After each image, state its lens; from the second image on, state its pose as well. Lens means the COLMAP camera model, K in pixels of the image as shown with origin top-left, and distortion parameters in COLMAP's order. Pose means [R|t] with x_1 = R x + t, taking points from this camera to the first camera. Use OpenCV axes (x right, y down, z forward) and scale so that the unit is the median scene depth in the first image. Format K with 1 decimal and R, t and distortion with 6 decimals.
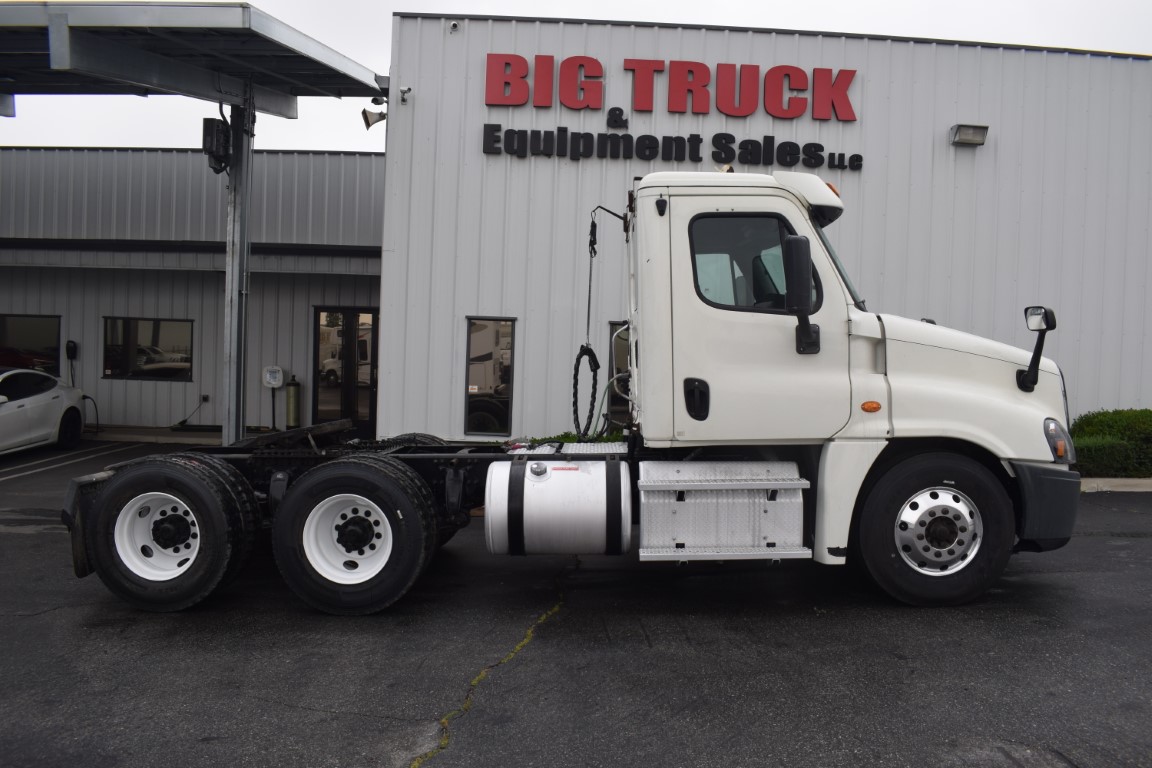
lens RADIAL K [[895.9, 0, 577.0], [0, 895.9, 399.8], [0, 0, 1]] dist [-0.085459, 0.007033]
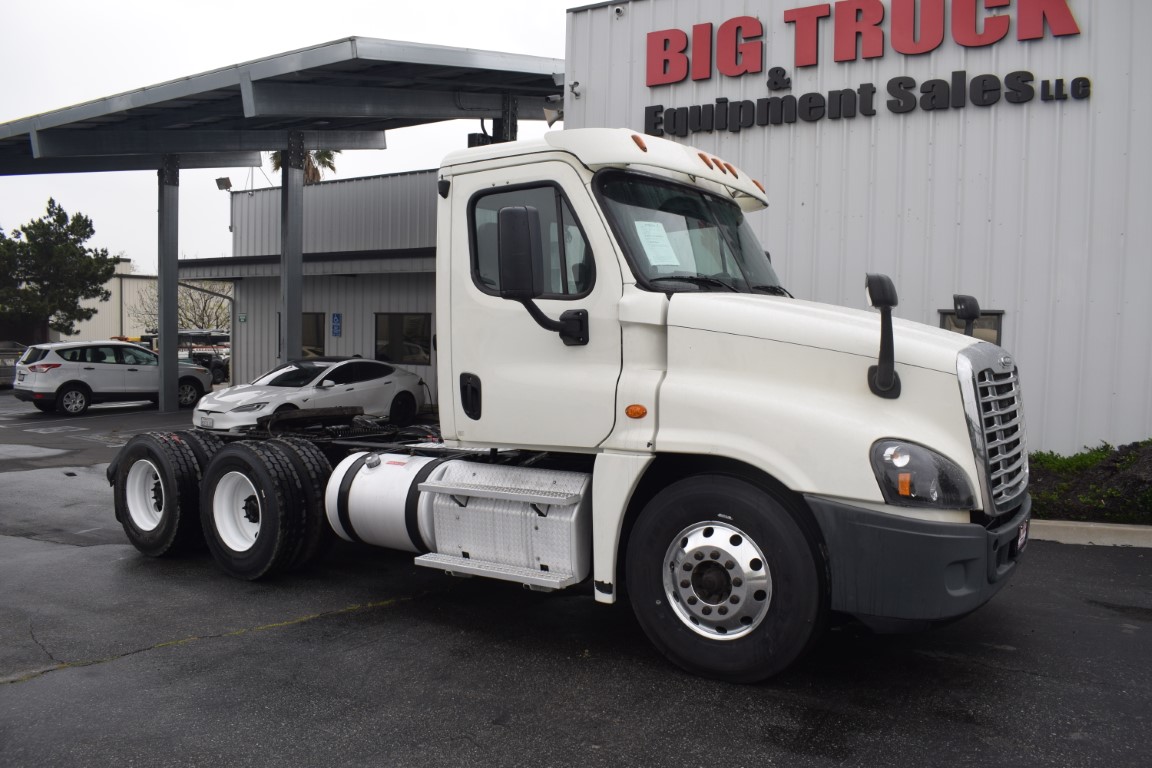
lens RADIAL K [[895.9, 0, 577.0], [0, 895.9, 399.8], [0, 0, 1]] dist [-0.085459, 0.007033]
pose [[0.832625, 0.028684, -0.553093, 0.491771], [-0.023092, 0.999587, 0.017078, -0.010113], [0.553355, -0.001447, 0.832944, 0.204509]]
